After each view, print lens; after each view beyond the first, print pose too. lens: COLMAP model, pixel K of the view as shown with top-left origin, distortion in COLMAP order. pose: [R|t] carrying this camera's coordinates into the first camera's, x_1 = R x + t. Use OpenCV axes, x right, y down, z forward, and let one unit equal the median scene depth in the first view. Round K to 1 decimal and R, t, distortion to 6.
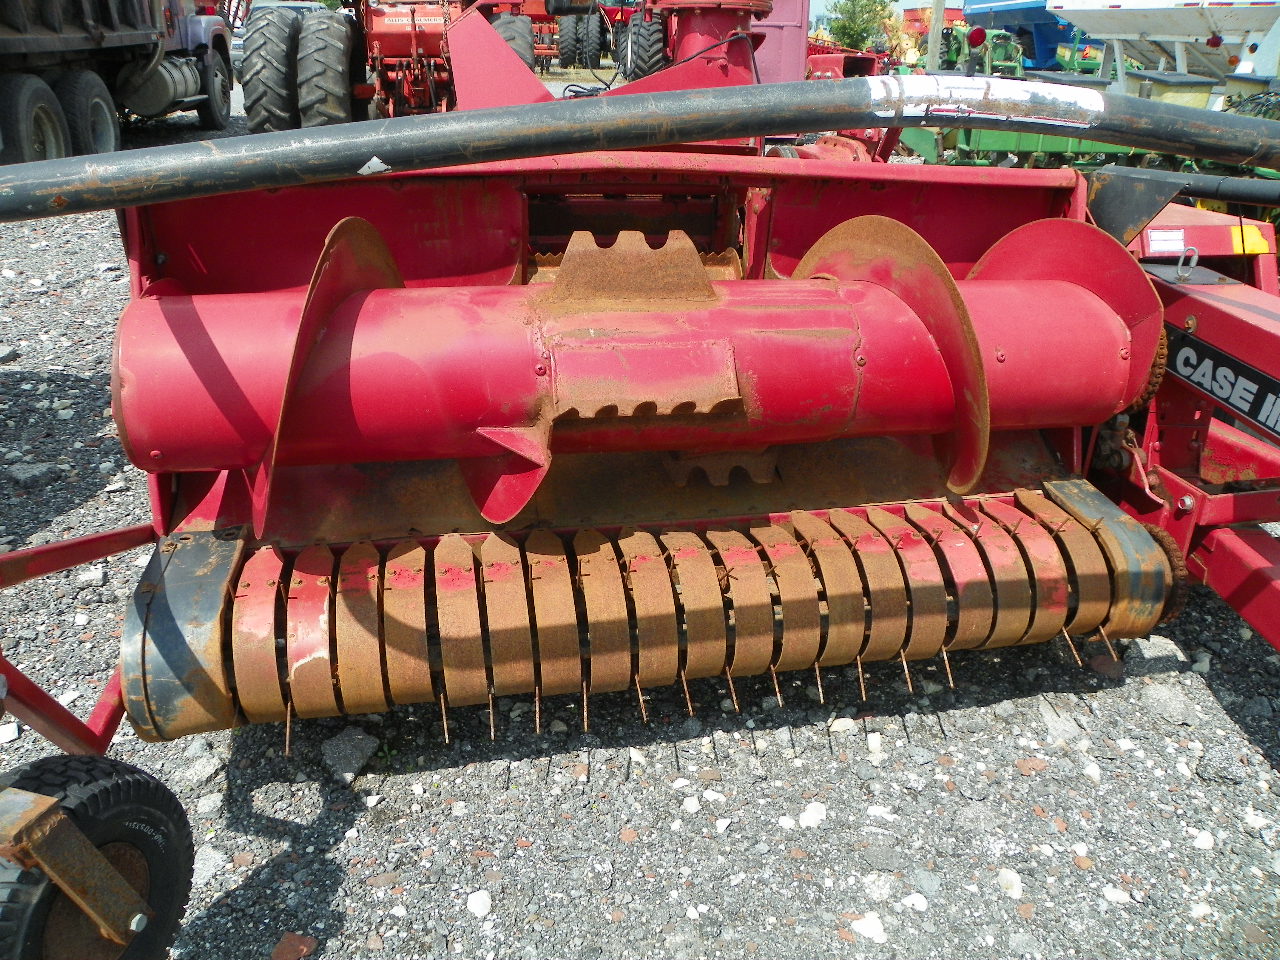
lens RADIAL K [[973.3, 0, 632.1], [0, 973.3, 482.1], [0, 0, 1]] dist [-0.170371, 0.114858]
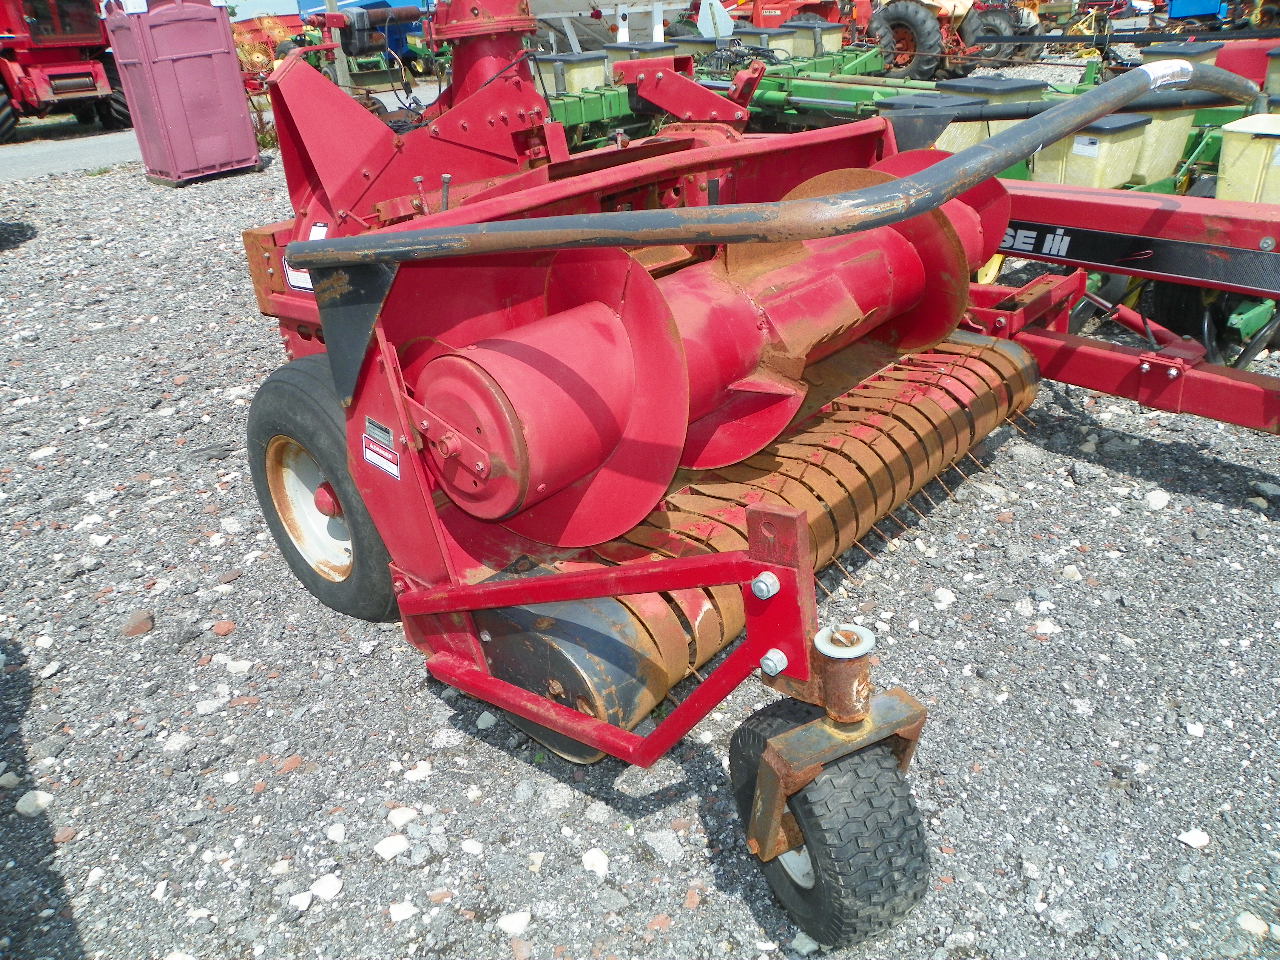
lens RADIAL K [[973.3, 0, 632.1], [0, 973.3, 482.1], [0, 0, 1]] dist [-0.170371, 0.114858]
pose [[0.791086, -0.334221, 0.512327, -0.742786], [0.336384, 0.937221, 0.091994, -0.076329], [-0.510910, 0.099563, 0.853849, 0.030148]]
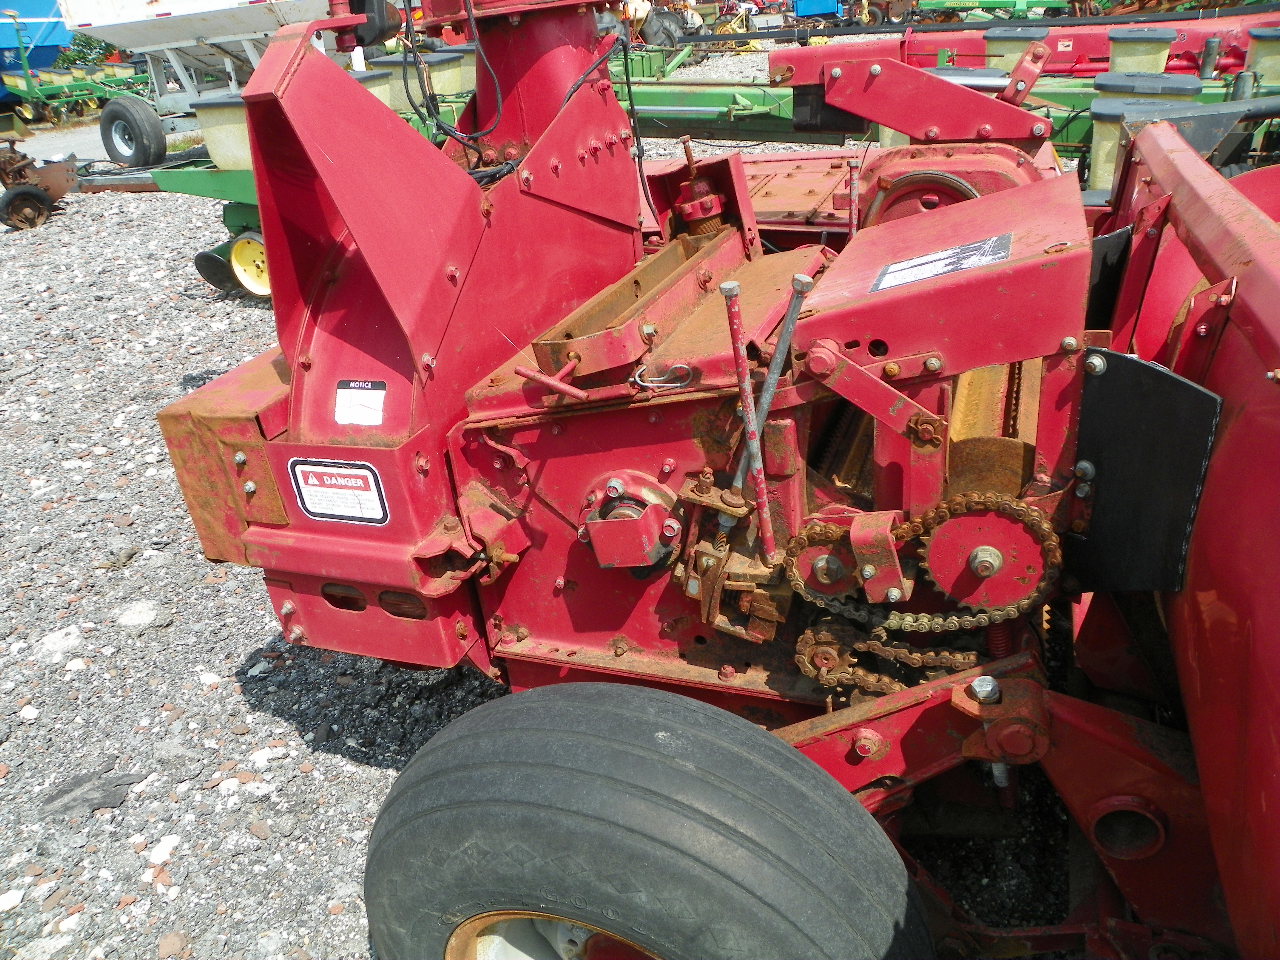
lens RADIAL K [[972.4, 0, 637.1], [0, 972.4, 489.7], [0, 0, 1]] dist [-0.170827, 0.118343]
pose [[0.512236, -0.449626, 0.731745, -0.703722], [0.453953, 0.865011, 0.213737, -0.464525], [-0.729069, 0.222694, 0.647198, 0.871247]]
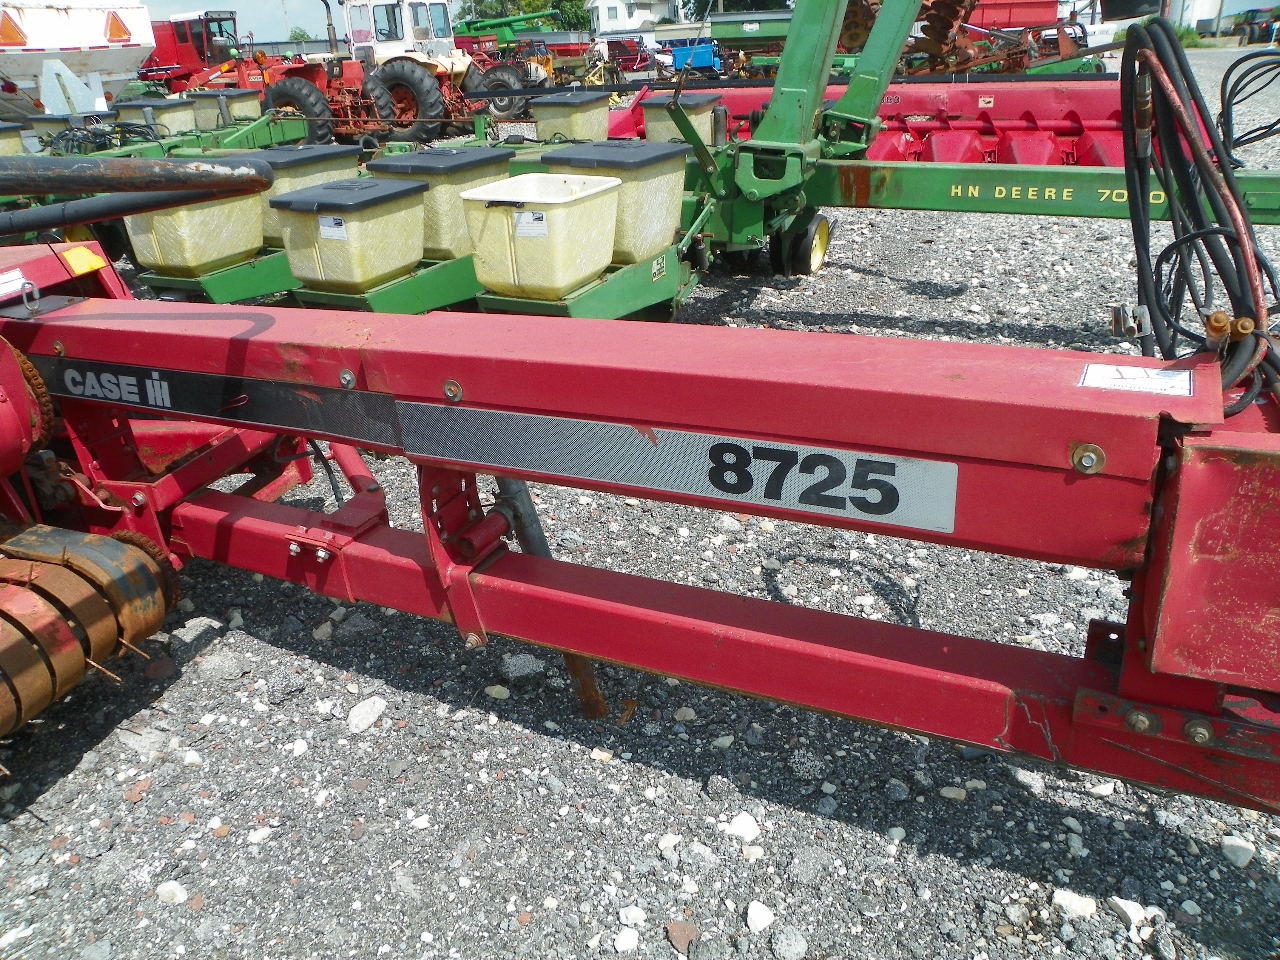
lens RADIAL K [[973.3, 0, 632.1], [0, 973.3, 482.1], [0, 0, 1]] dist [-0.170371, 0.114858]
pose [[0.479439, -0.407691, 0.777127, 0.035864], [0.438713, 0.878289, 0.190103, 0.050231], [-0.760046, 0.249793, 0.599945, -0.092927]]
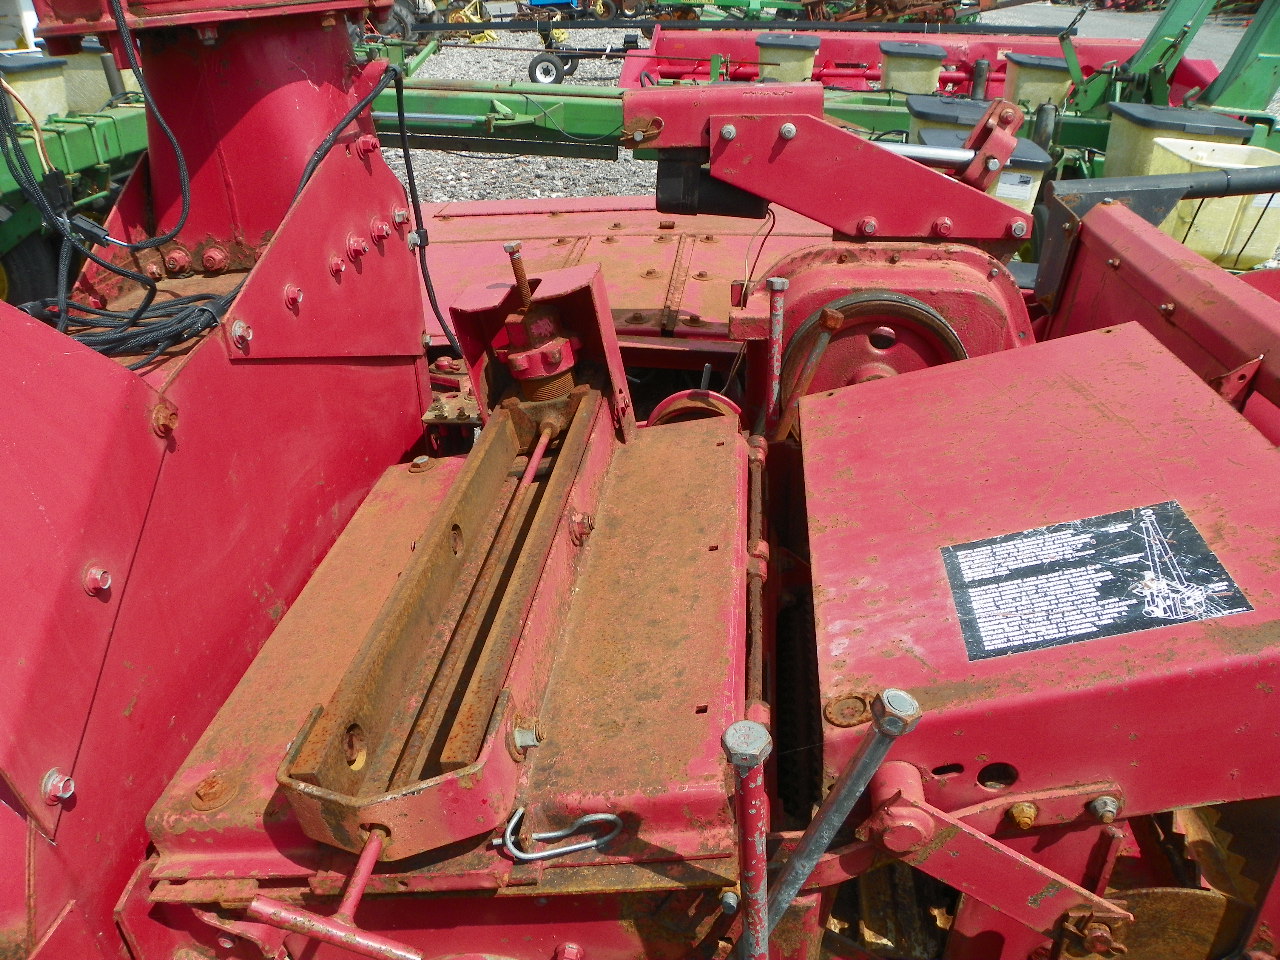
lens RADIAL K [[973.3, 0, 632.1], [0, 973.3, 482.1], [0, 0, 1]] dist [-0.170371, 0.114858]
pose [[0.285877, -0.475832, 0.831780, -0.387454], [0.431333, 0.838998, 0.331715, -0.573016], [-0.855702, 0.263944, 0.445093, 1.070802]]
